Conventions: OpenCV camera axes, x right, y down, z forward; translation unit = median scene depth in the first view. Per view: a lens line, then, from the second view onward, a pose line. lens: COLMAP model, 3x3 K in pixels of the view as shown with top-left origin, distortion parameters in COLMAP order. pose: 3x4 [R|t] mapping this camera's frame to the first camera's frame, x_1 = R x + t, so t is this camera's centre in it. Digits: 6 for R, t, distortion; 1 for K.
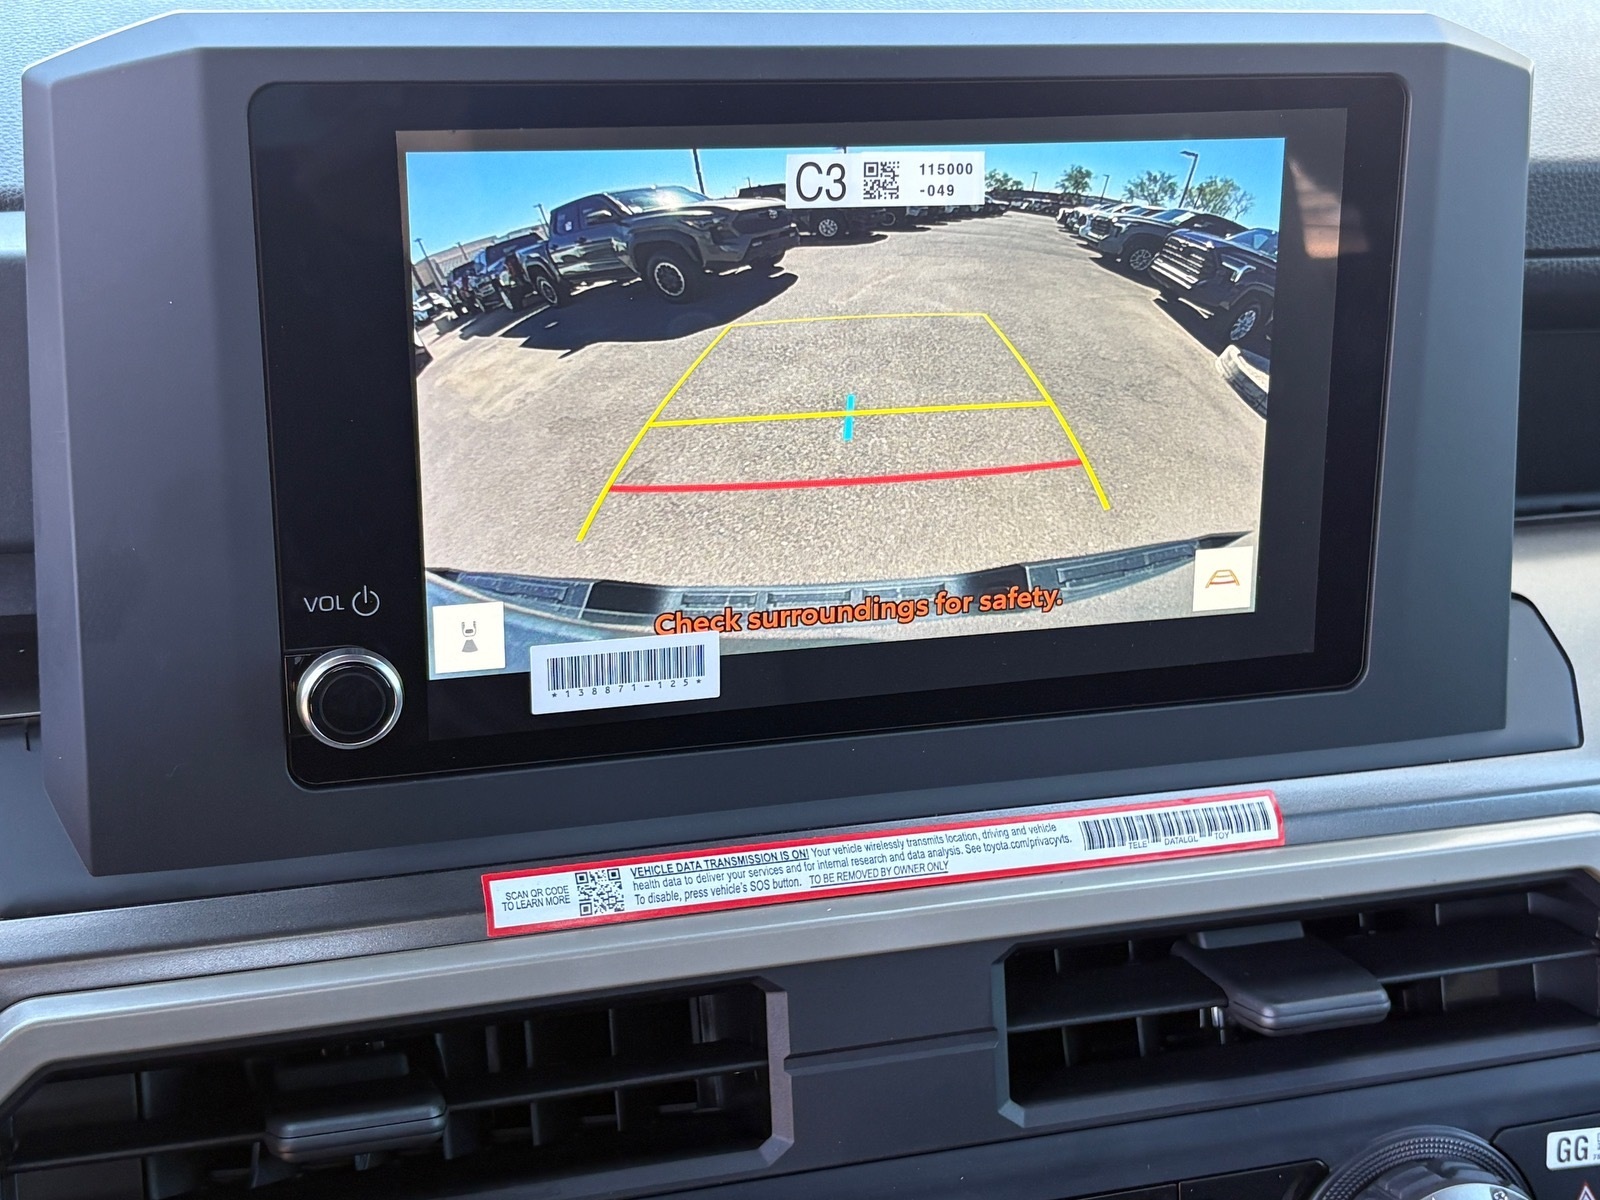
lens RADIAL K [[2245.4, 0, 799.9], [0, 2245.4, 601.9], [0, 0, 1]] dist [0.008297, 0.000000]
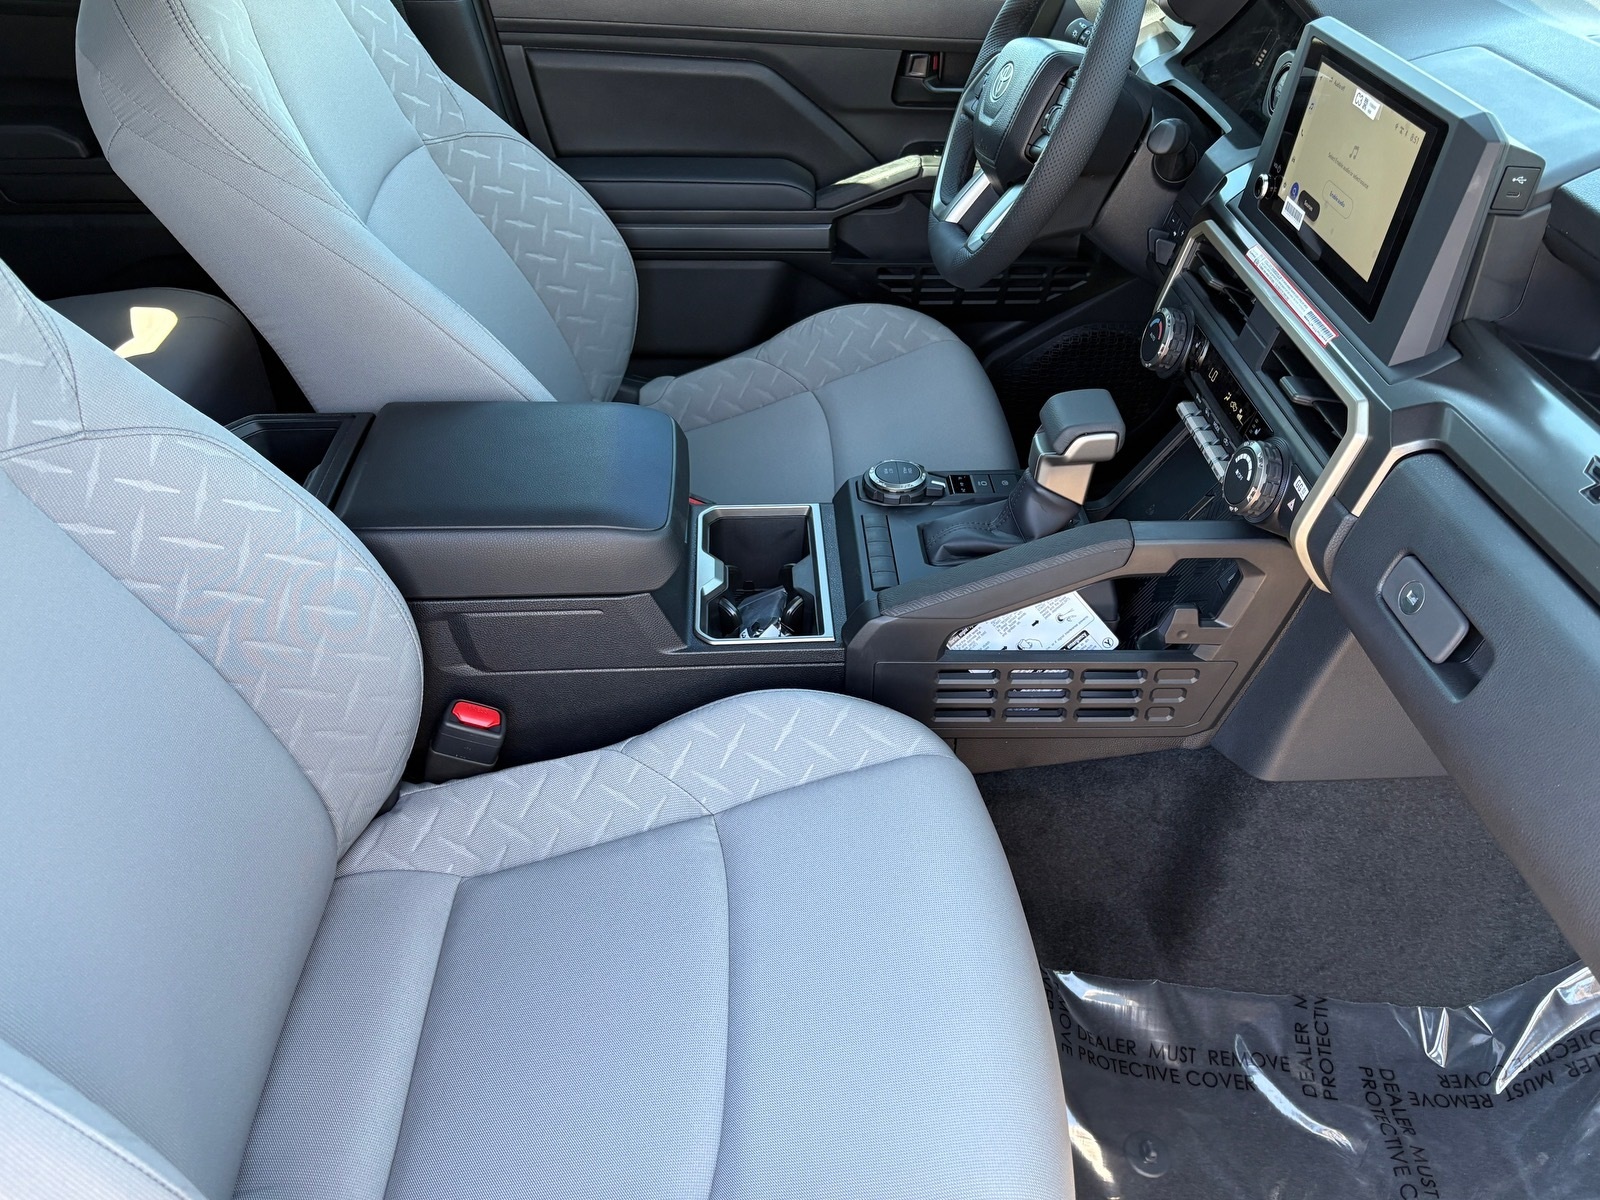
lens RADIAL K [[1260.3, 0, 785.2], [0, 1260.3, 612.2], [0, 0, 1]] dist [0.031511, -0.047203]
pose [[-0.254248, 0.558268, -0.789743, 2.209520], [-0.351577, 0.707360, 0.613217, -0.501615], [0.900973, 0.433565, 0.016429, 0.451214]]
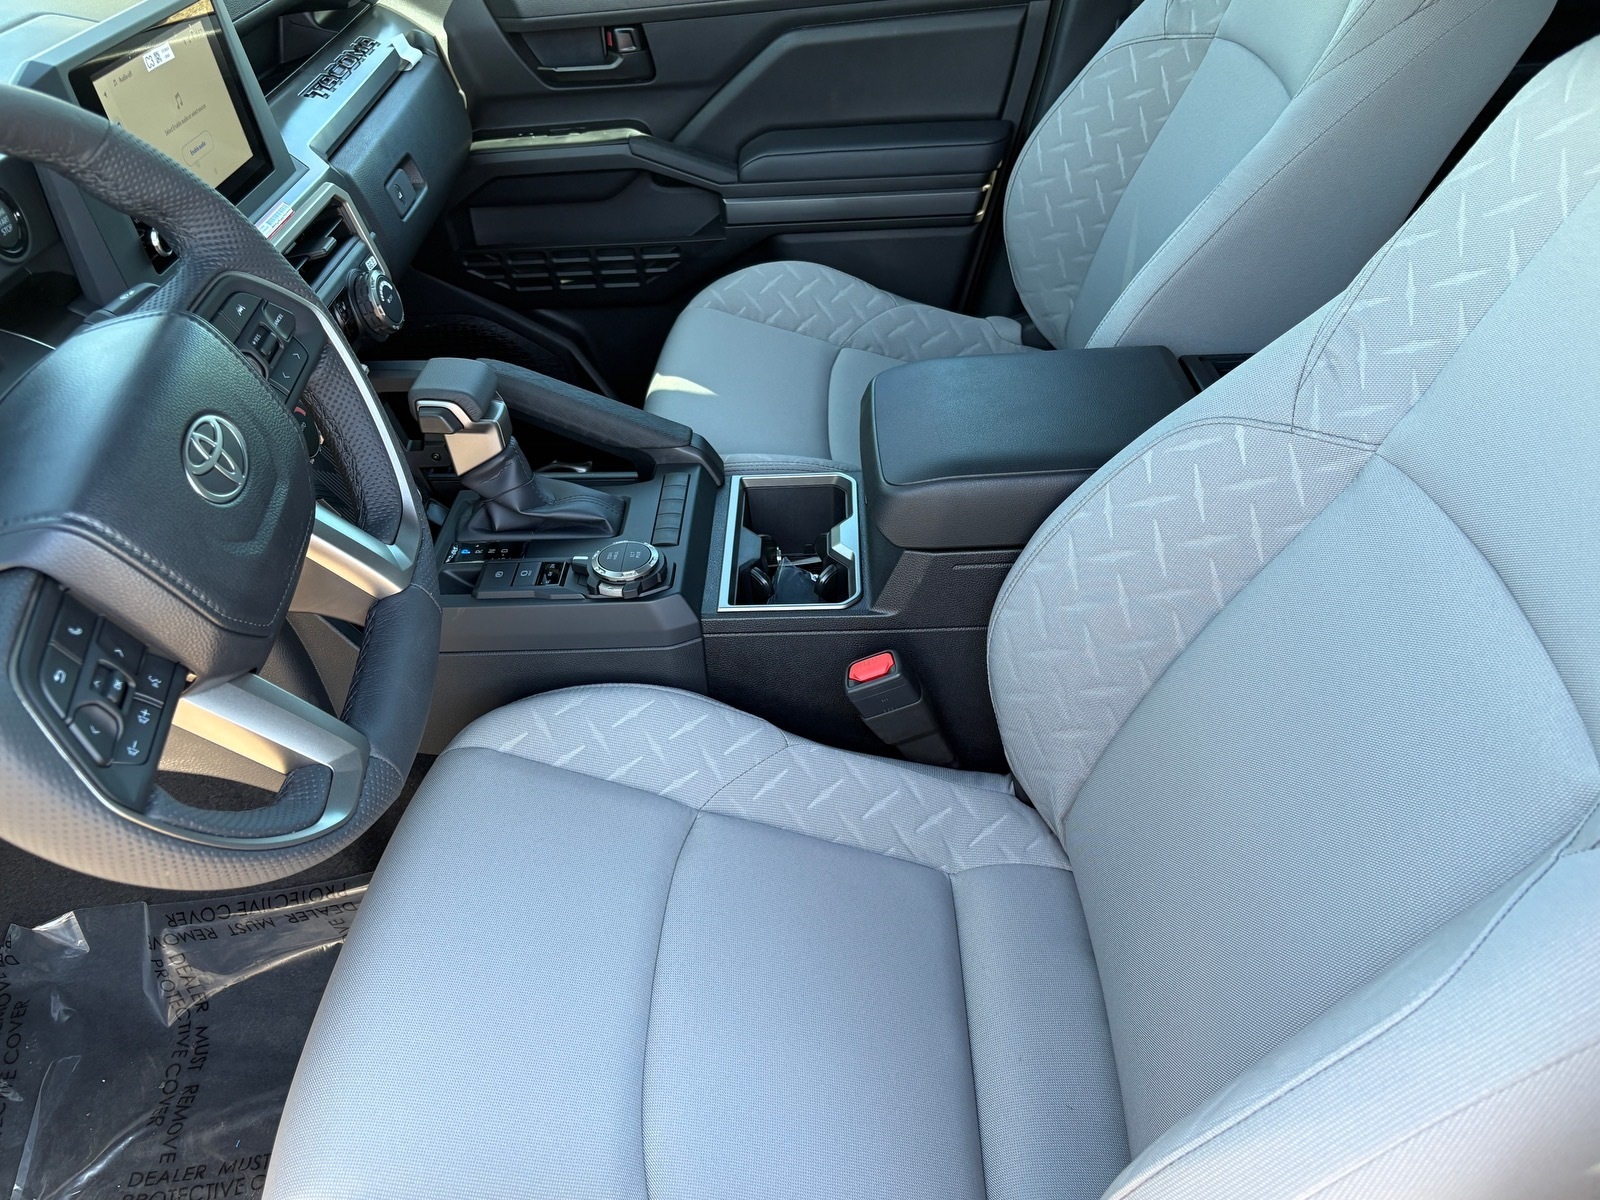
lens RADIAL K [[1260.3, 0, 791.9], [0, 1260.3, 604.8], [0, 0, 1]] dist [0.031511, -0.047203]
pose [[0.308143, -0.601568, 0.736997, -1.581444], [0.387114, 0.786943, 0.480482, -0.074327], [-0.869017, 0.137245, 0.475366, -0.689795]]
